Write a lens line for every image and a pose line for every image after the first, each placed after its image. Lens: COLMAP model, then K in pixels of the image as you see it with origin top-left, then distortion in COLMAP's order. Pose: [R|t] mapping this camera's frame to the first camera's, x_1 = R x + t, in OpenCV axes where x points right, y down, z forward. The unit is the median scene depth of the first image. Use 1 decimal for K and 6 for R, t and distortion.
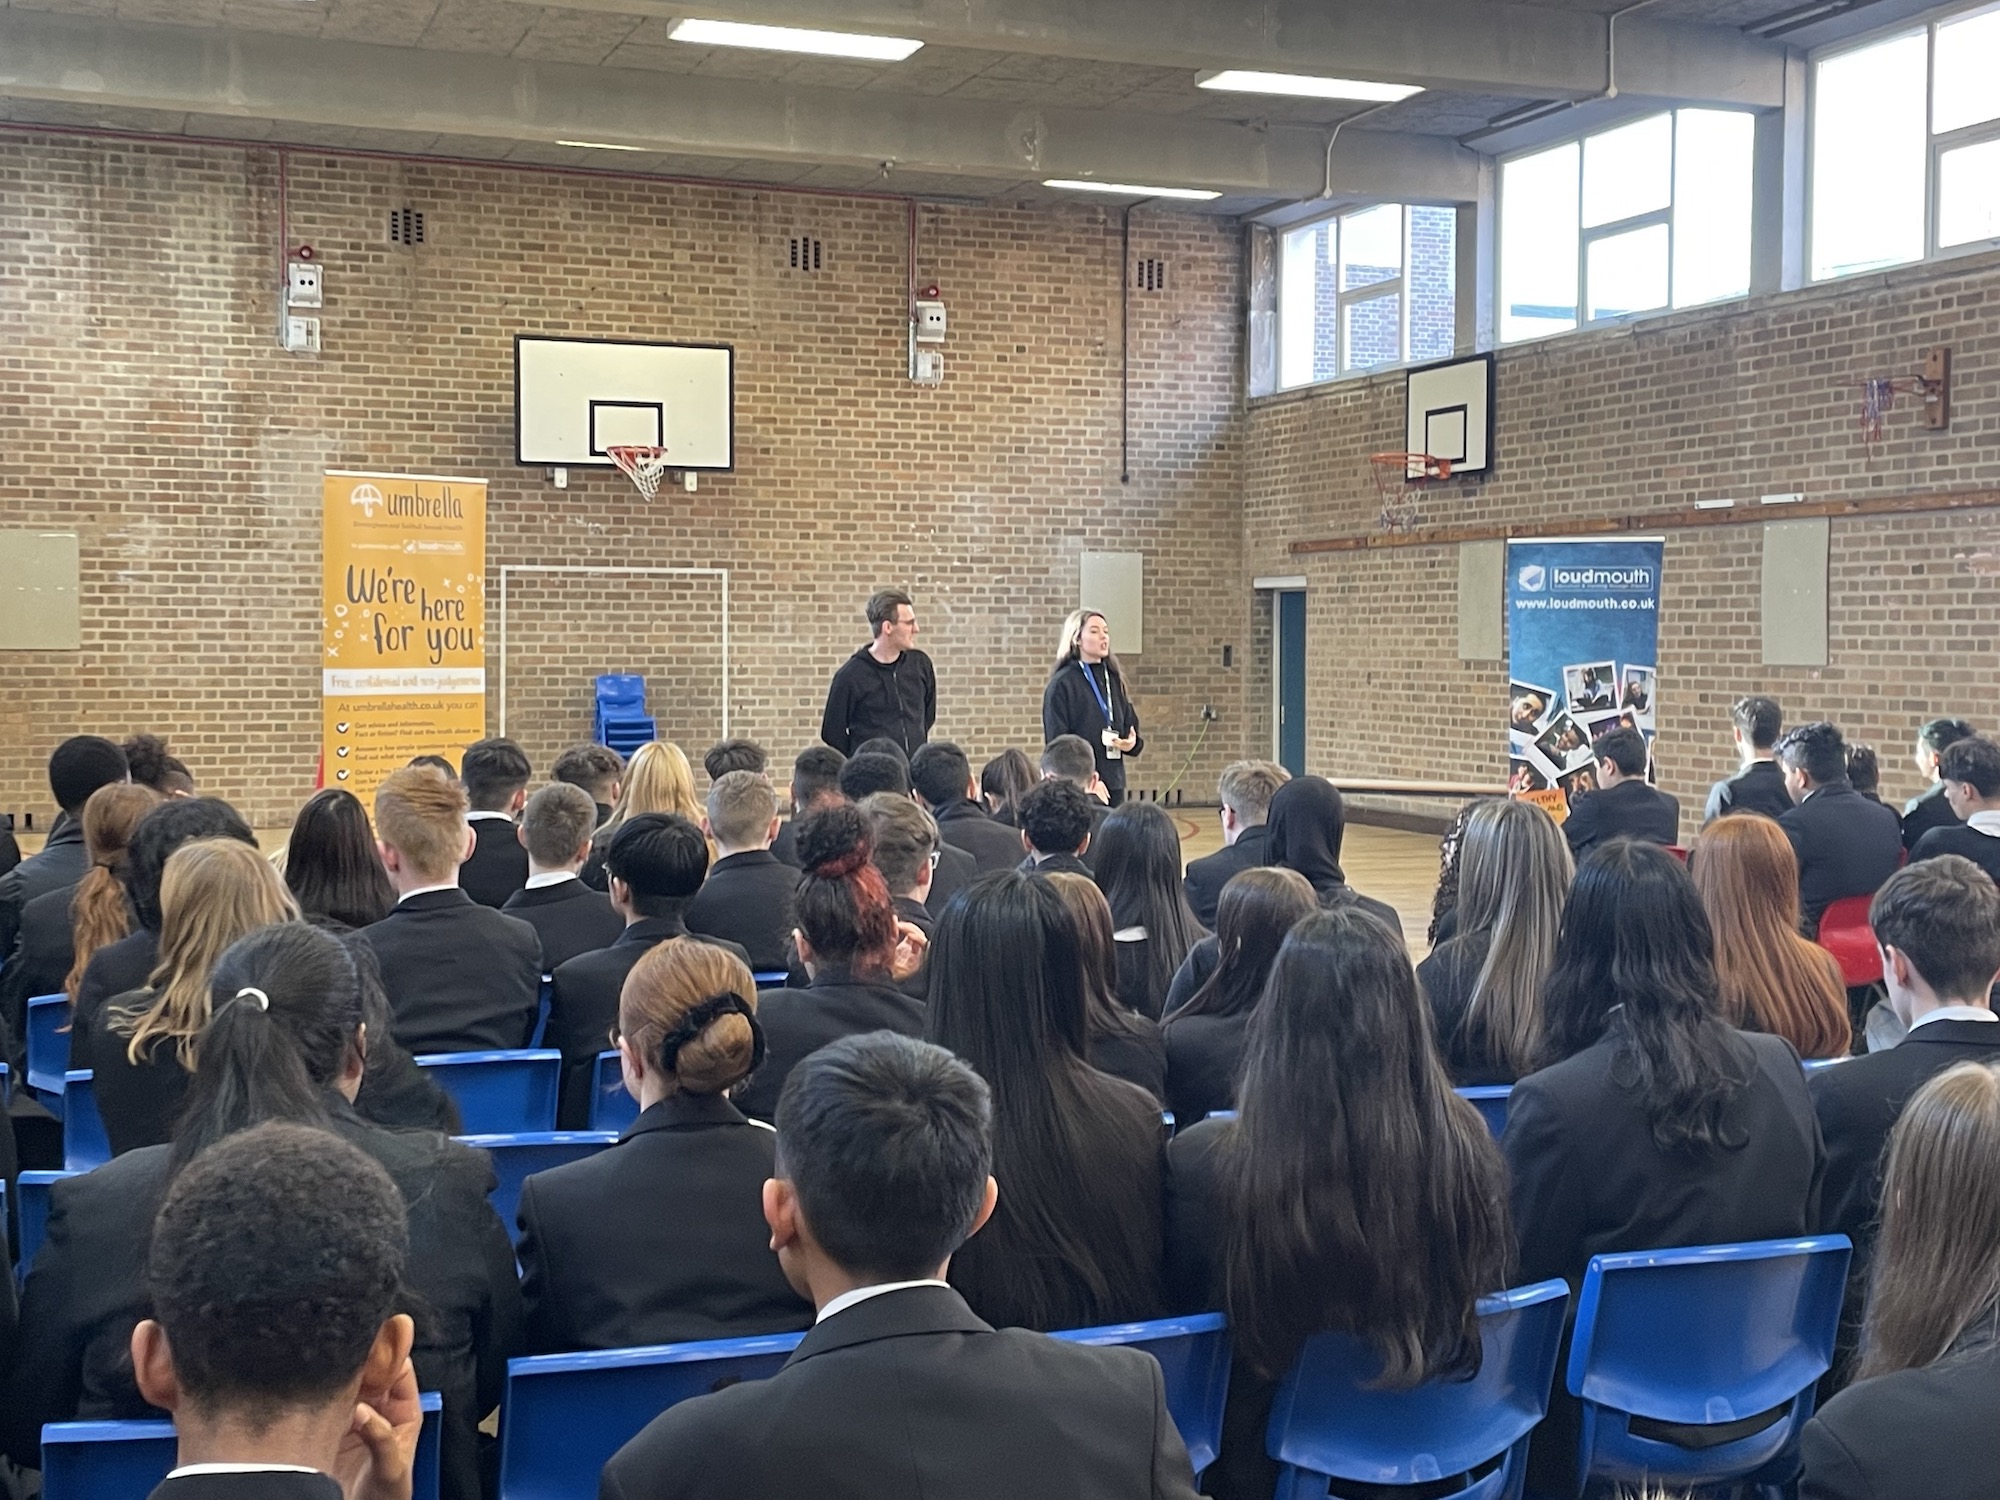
lens RADIAL K [[2494.6, 0, 989.3], [0, 2494.6, 744.9], [0, 0, 1]] dist [0.085265, 0.000000]
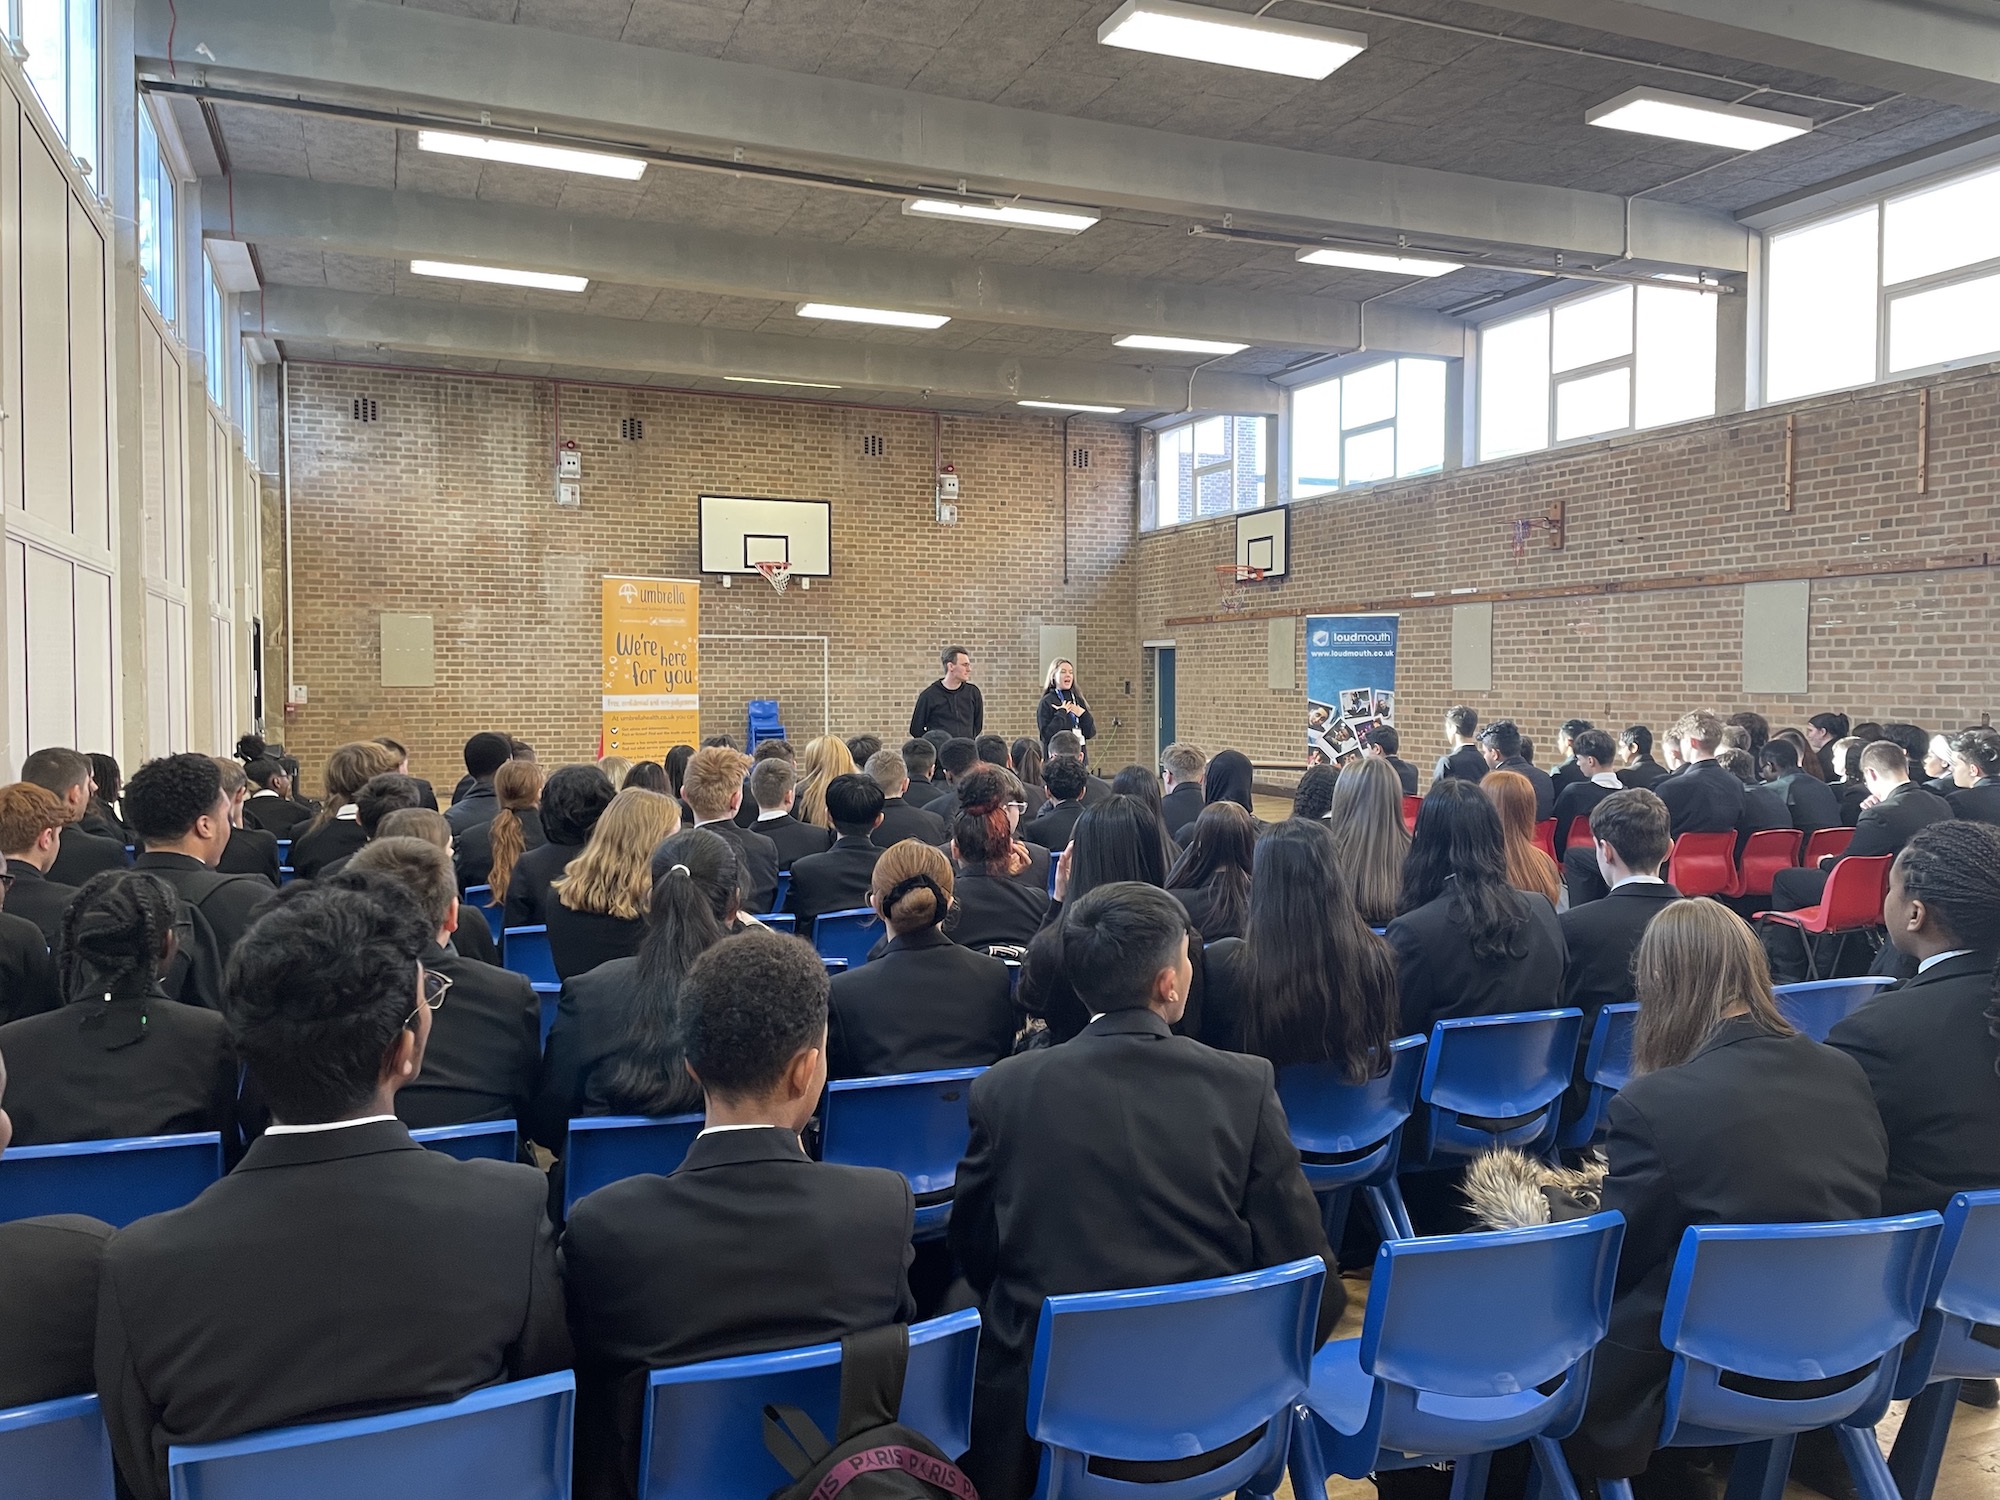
lens RADIAL K [[1510.1, 0, 1007.6], [0, 1510.1, 750.1], [0, 0, 1]] dist [0.087389, -0.038454]
pose [[0.999633, -0.005984, 0.026419, -0.012927], [0.005886, 0.999976, 0.003770, 0.001986], [-0.026440, -0.003613, 0.999644, -0.005330]]
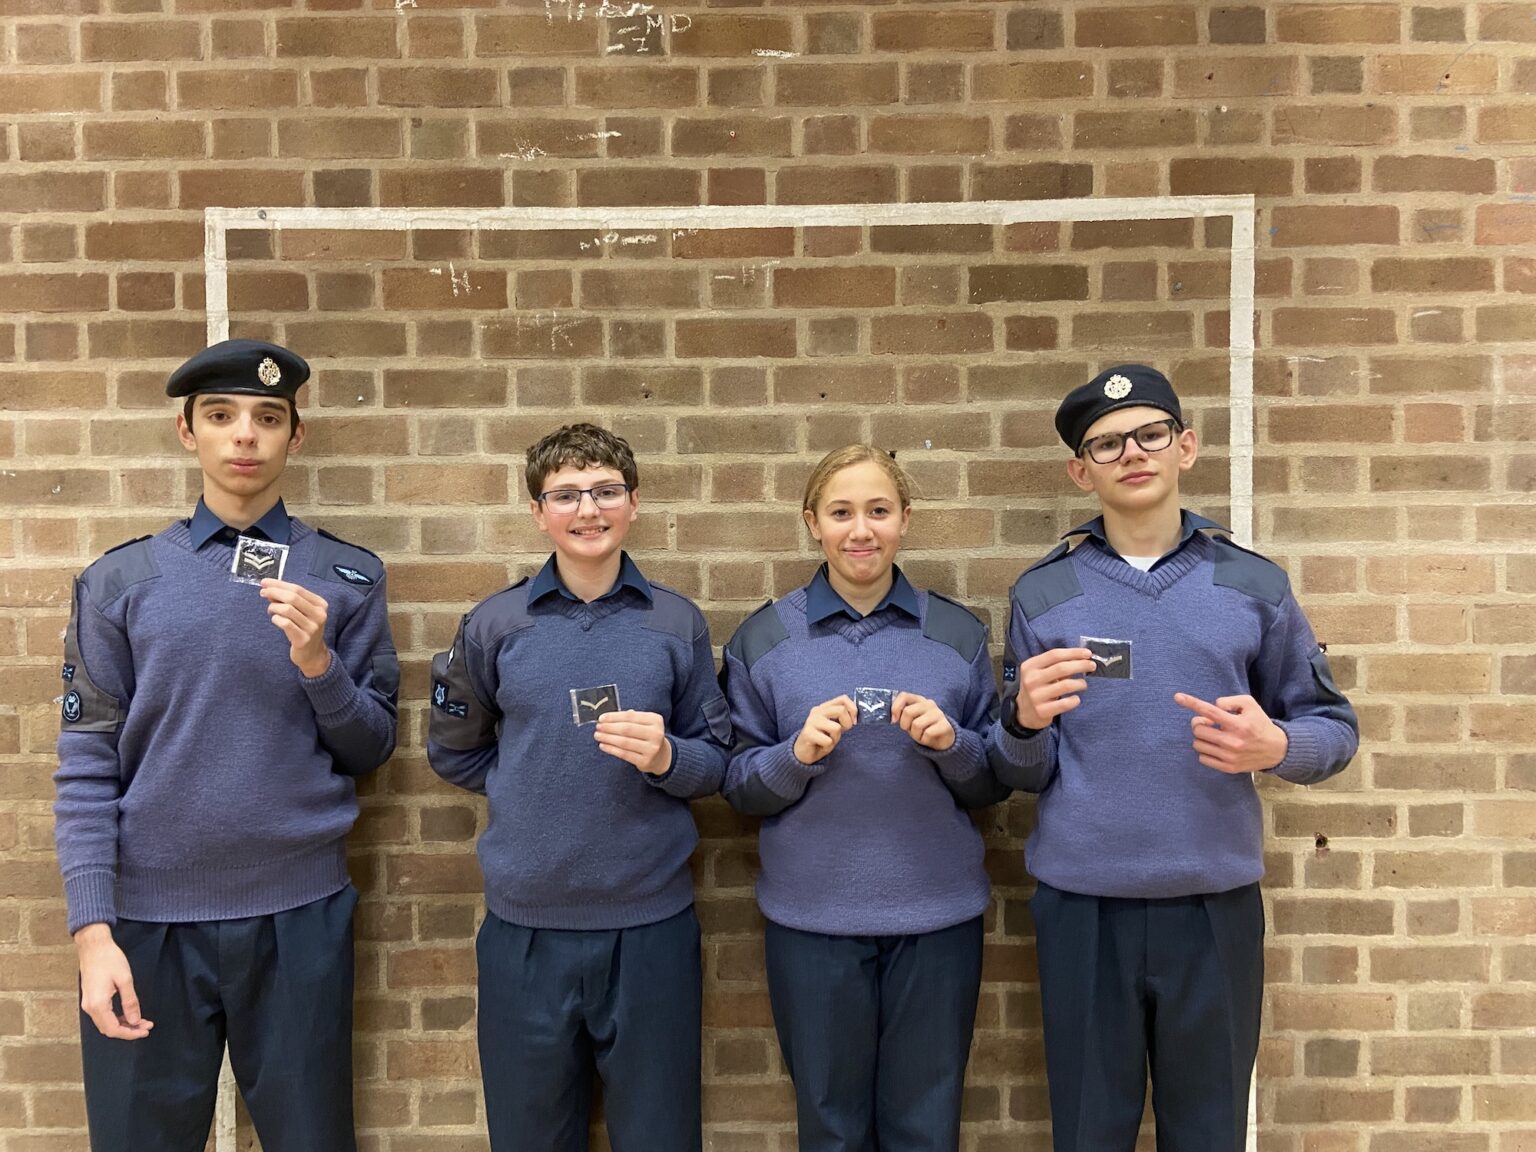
lens RADIAL K [[1132.5, 0, 755.8], [0, 1132.5, 578.3], [0, 0, 1]] dist [0.060812, -0.027613]
pose [[0.927856, -0.008321, -0.372845, -0.112326], [-0.002720, 0.999573, -0.029077, -0.036240], [0.372928, 0.027994, 0.927438, 0.929045]]
